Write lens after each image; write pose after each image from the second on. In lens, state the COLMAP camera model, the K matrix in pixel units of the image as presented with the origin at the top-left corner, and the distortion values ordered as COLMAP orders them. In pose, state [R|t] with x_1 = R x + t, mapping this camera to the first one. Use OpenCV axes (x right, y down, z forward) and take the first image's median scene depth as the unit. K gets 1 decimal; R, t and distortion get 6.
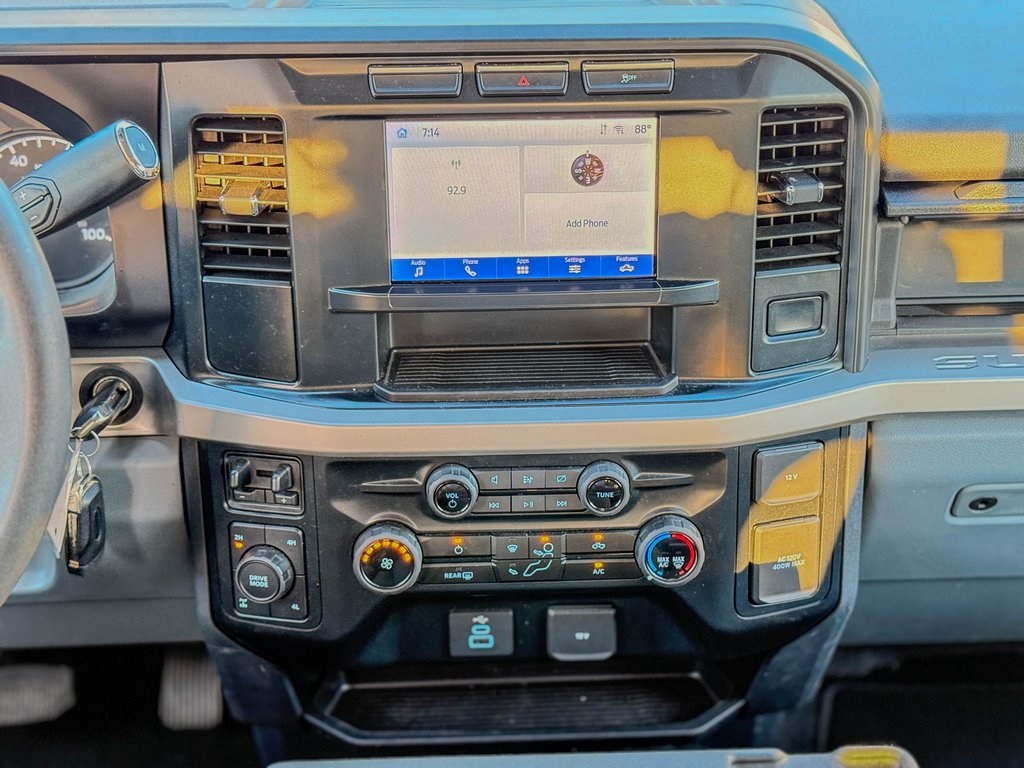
lens RADIAL K [[1542.1, 0, 493.5], [0, 1542.1, 376.4], [0, 0, 1]] dist [0.178307, 0.000000]
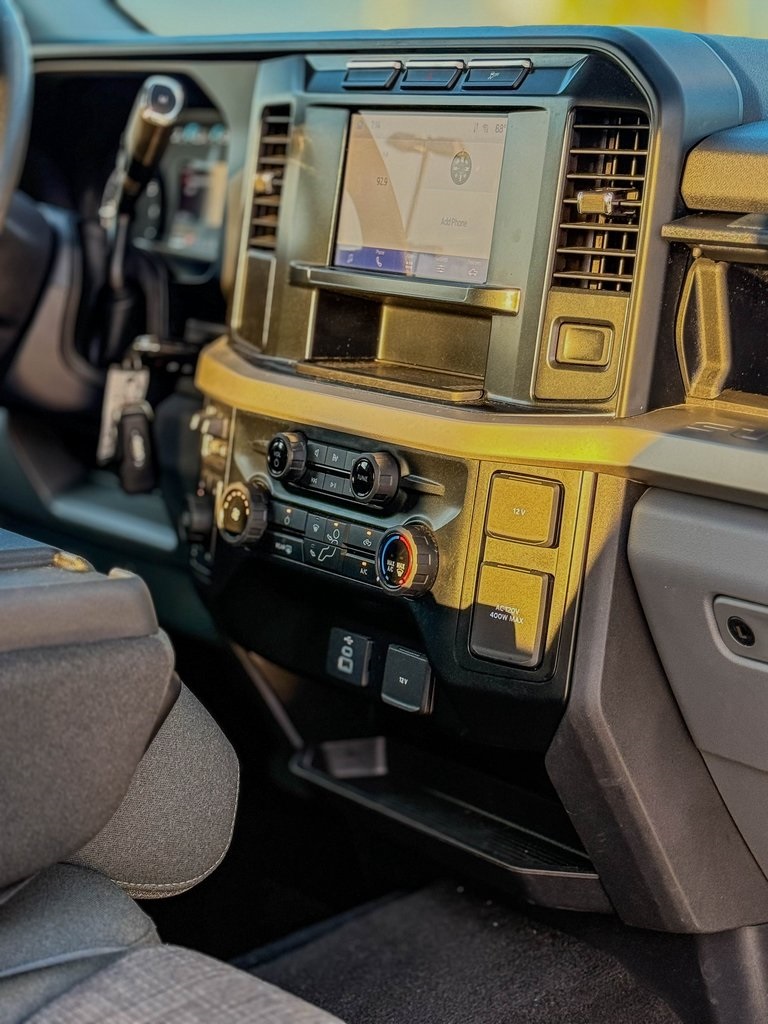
lens RADIAL K [[2164.1, 0, 387.2], [0, 2164.1, 504.3], [0, 0, 1]] dist [0.131663, 0.000000]
pose [[0.571677, 0.168314, -0.803029, 1.157169], [-0.384954, 0.919343, -0.081356, 0.192940], [0.724566, 0.355639, 0.590361, 0.202742]]
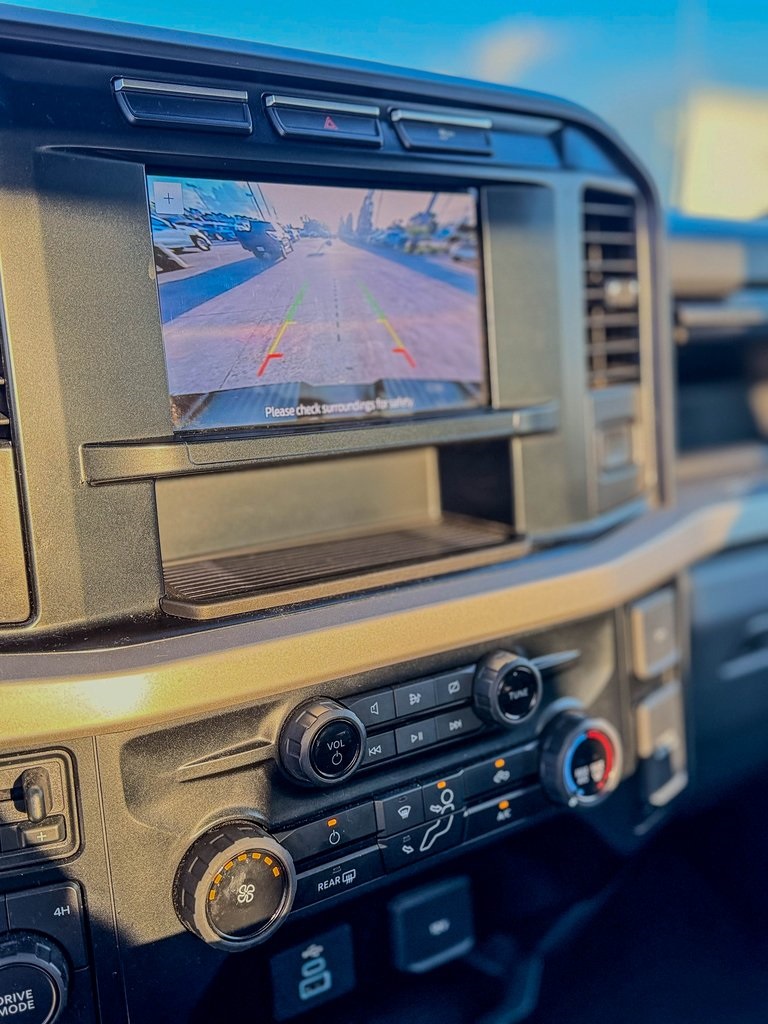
lens RADIAL K [[1003.9, 0, 370.2], [0, 1003.9, 498.4], [0, 0, 1]] dist [0.072645, 0.000000]
pose [[0.843408, -0.099994, 0.527887, -0.215419], [0.220042, 0.960635, -0.169596, 0.052382], [-0.490148, 0.259196, 0.832209, 0.611254]]
